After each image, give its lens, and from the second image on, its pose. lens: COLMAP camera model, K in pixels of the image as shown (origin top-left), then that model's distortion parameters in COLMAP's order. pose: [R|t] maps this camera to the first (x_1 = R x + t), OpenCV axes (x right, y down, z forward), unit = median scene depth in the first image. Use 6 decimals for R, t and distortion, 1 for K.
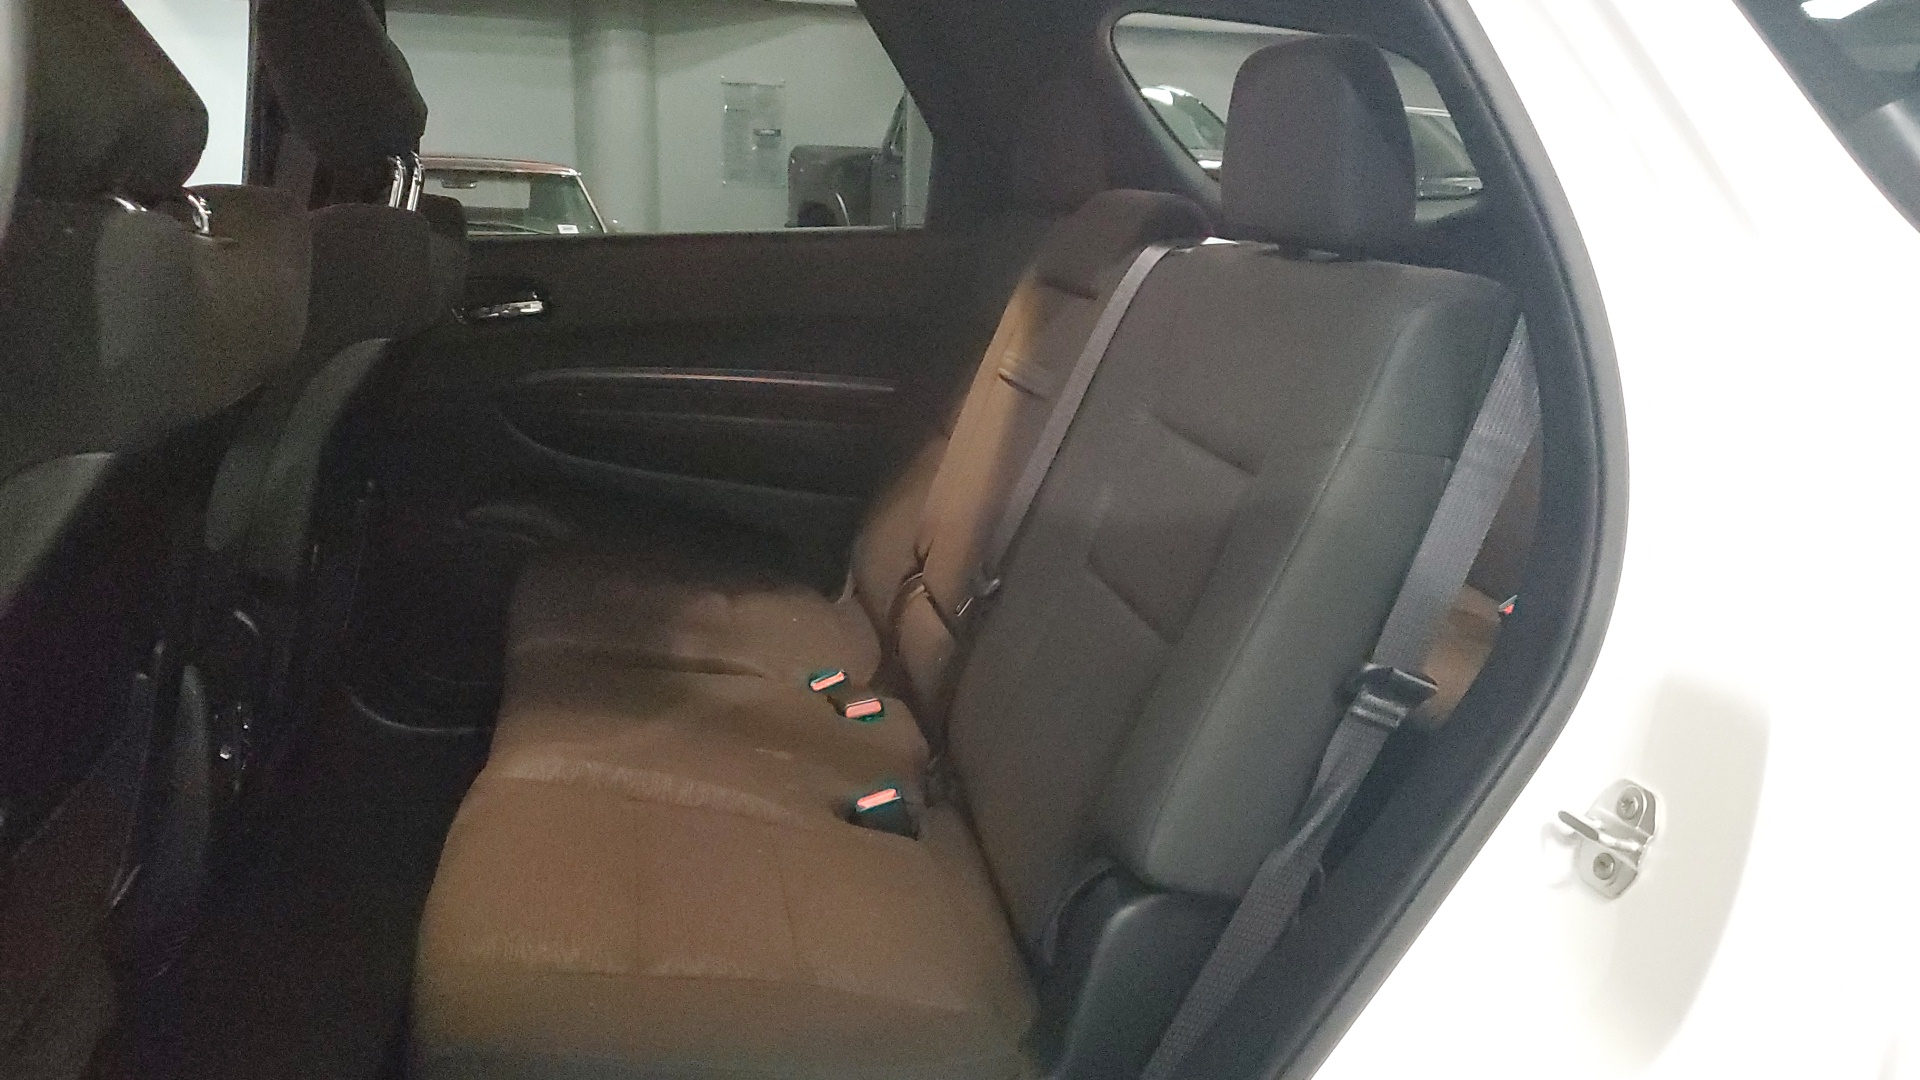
lens RADIAL K [[1520.4, 0, 973.3], [0, 1520.4, 537.9], [0, 0, 1]] dist [0.042613, -0.050065]
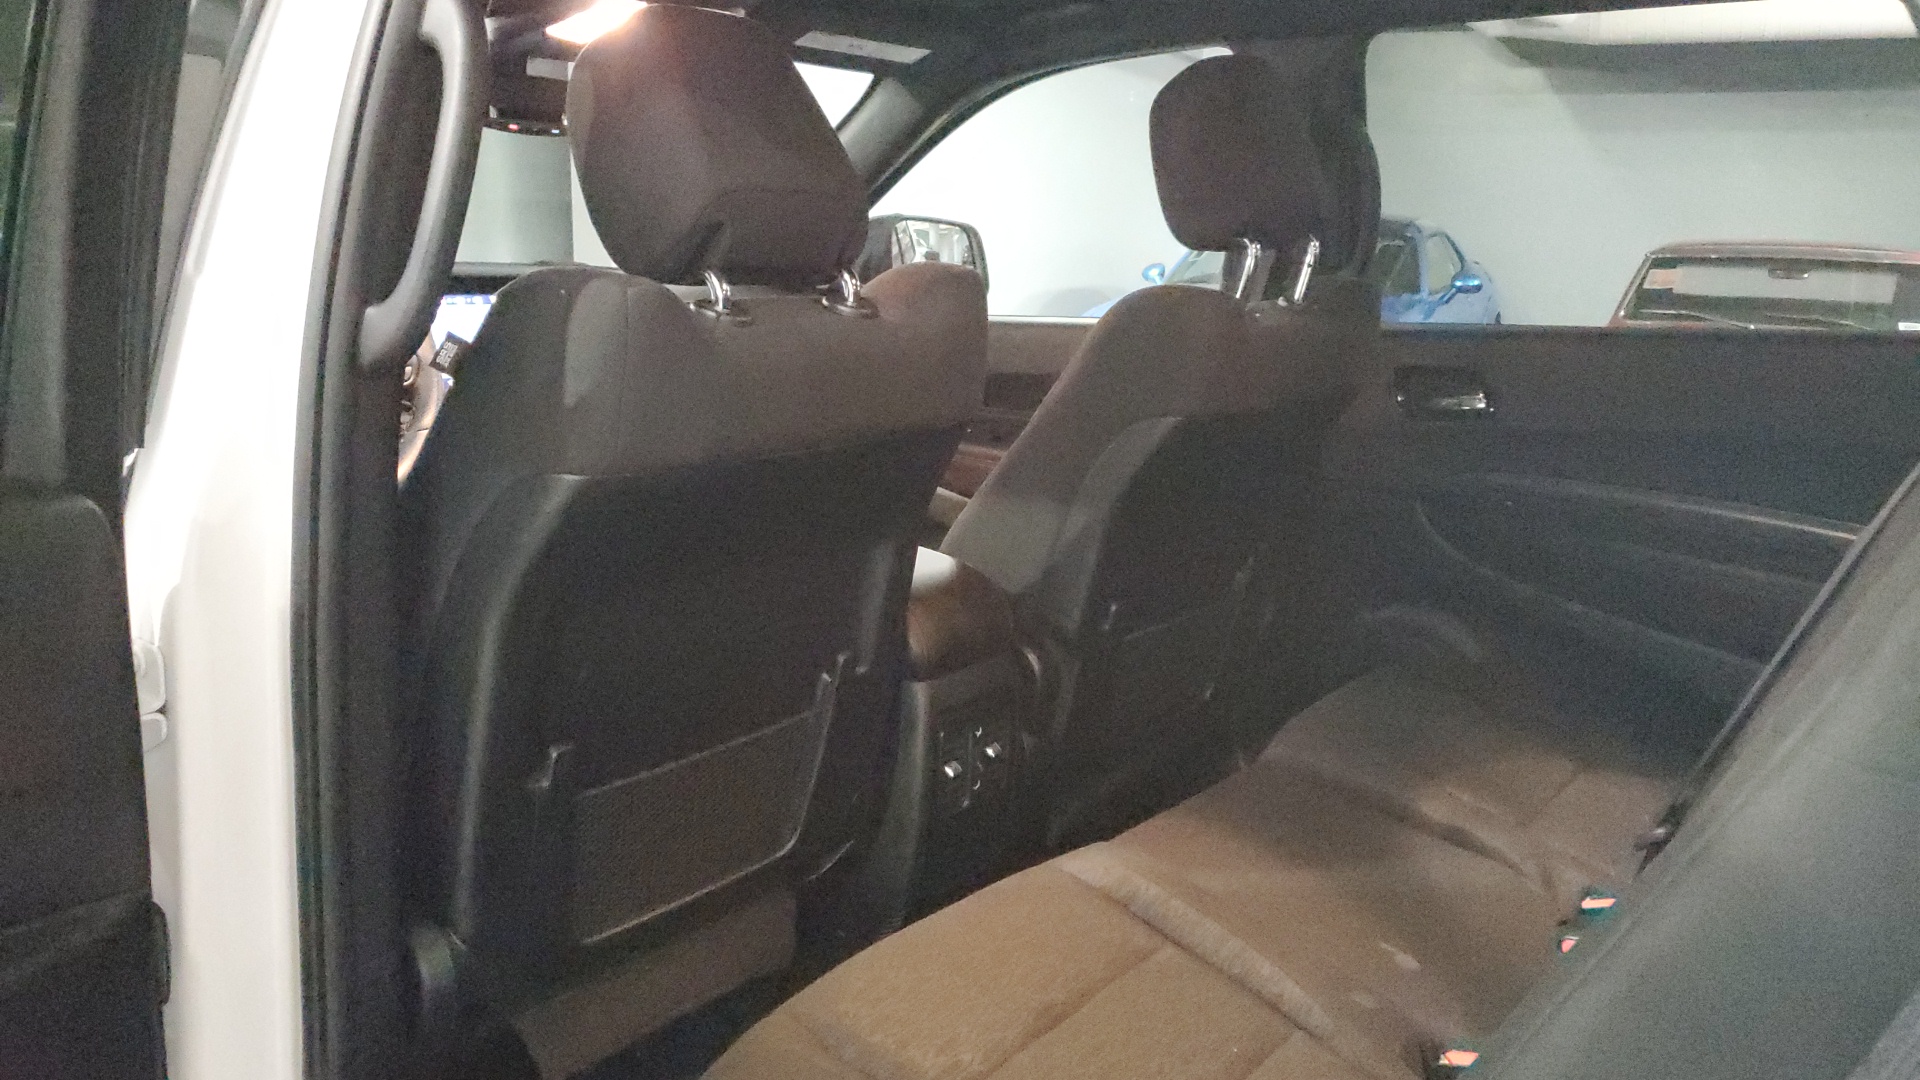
lens RADIAL K [[1520.4, 0, 965.7], [0, 1520.4, 540.3], [0, 0, 1]] dist [0.042613, -0.050065]
pose [[0.612205, 0.151484, -0.776053, 0.292657], [-0.193950, 0.980262, 0.038345, -0.055623], [0.766544, 0.127040, 0.629501, 0.240359]]
